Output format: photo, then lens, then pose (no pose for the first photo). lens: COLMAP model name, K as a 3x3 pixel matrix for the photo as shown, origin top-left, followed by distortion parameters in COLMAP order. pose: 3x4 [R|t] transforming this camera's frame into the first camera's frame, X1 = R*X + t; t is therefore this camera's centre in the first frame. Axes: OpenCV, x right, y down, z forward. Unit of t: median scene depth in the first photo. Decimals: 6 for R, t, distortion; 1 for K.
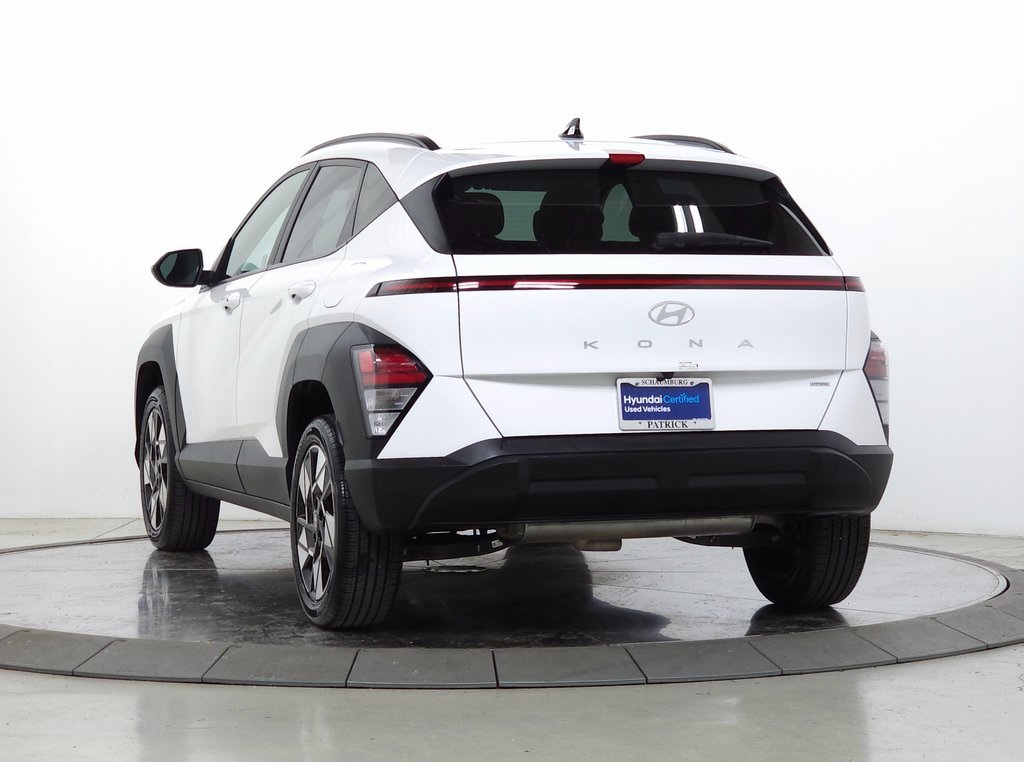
lens RADIAL K [[2812.4, 0, 511.2], [0, 2812.4, 379.9], [0, 0, 1]] dist [-0.138889, 0.000000]
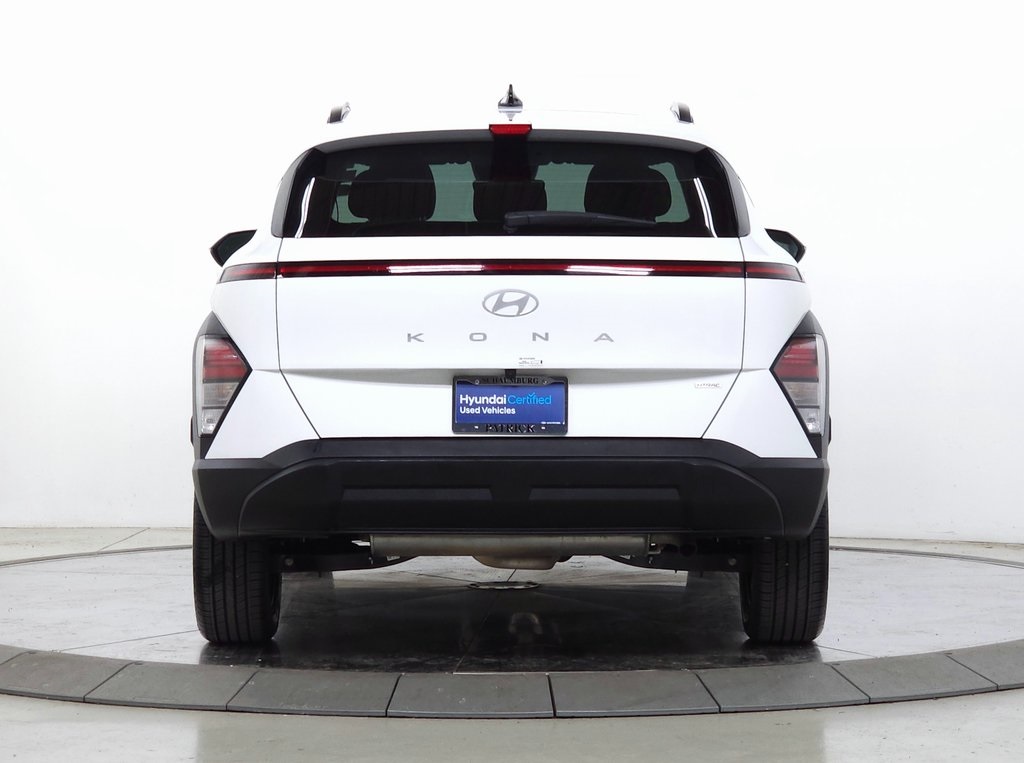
lens RADIAL K [[2812.4, 0, 516.9], [0, 2812.4, 377.1], [0, 0, 1]] dist [-0.138889, 0.000000]
pose [[0.952140, 0.015770, -0.305254, 0.327209], [-0.014056, 0.999871, 0.007813, -0.007168], [0.305337, -0.003148, 0.952239, 0.156206]]
